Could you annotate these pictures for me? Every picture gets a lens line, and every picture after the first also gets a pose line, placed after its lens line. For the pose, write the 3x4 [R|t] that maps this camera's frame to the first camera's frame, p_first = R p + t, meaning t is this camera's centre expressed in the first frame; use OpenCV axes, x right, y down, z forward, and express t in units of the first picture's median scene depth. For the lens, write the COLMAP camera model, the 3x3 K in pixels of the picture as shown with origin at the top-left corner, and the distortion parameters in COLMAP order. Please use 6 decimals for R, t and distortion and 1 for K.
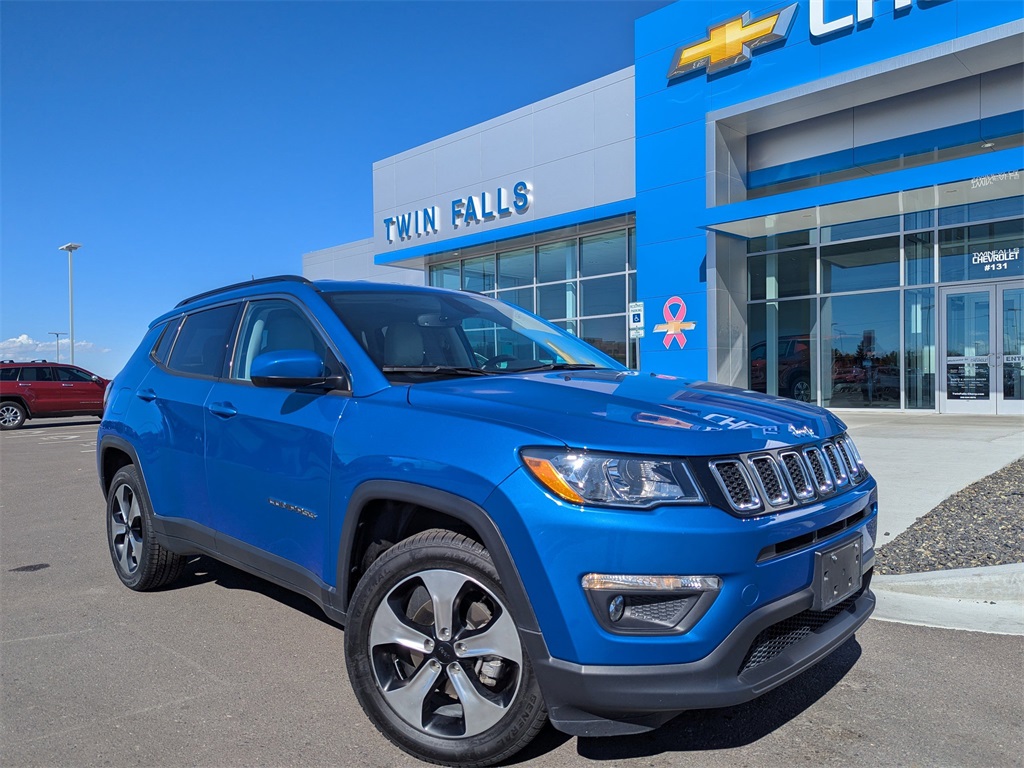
lens RADIAL K [[725.6, 0, 496.1], [0, 725.6, 396.8], [0, 0, 1]] dist [0.043769, -0.033345]
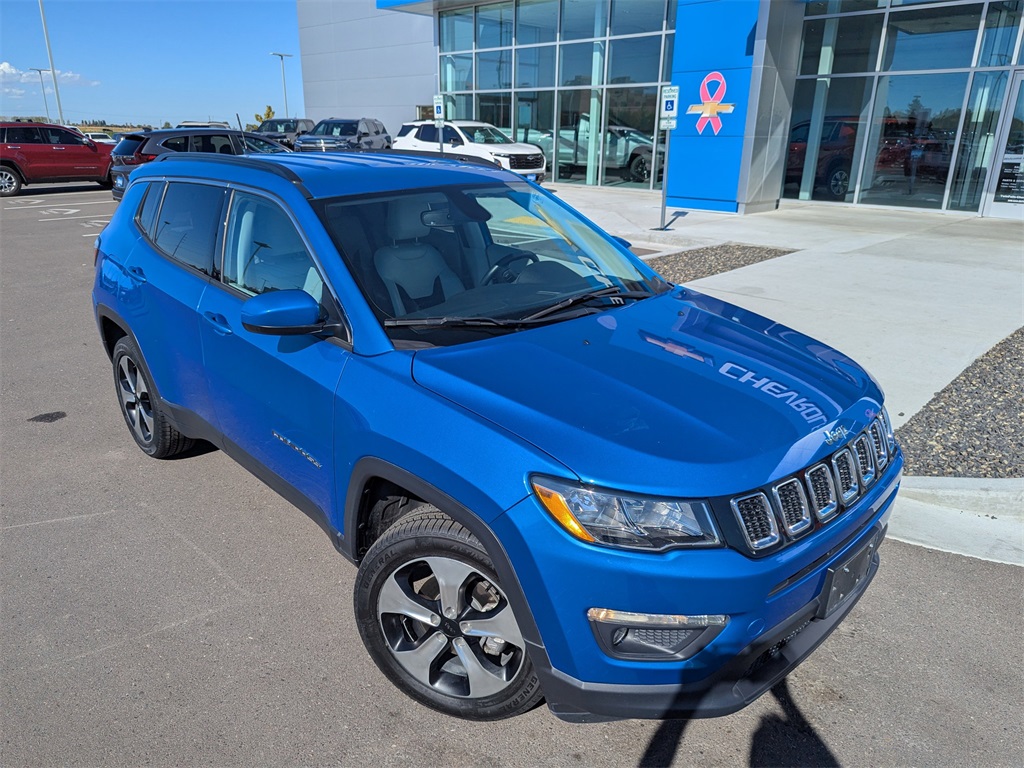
lens RADIAL K [[725.6, 0, 495.1], [0, 725.6, 404.7], [0, 0, 1]] dist [0.043769, -0.033345]
pose [[0.999544, 0.027171, -0.013180, -0.001367], [-0.021498, 0.946713, 0.321360, -0.151837], [0.021209, -0.320930, 0.946865, 0.066856]]
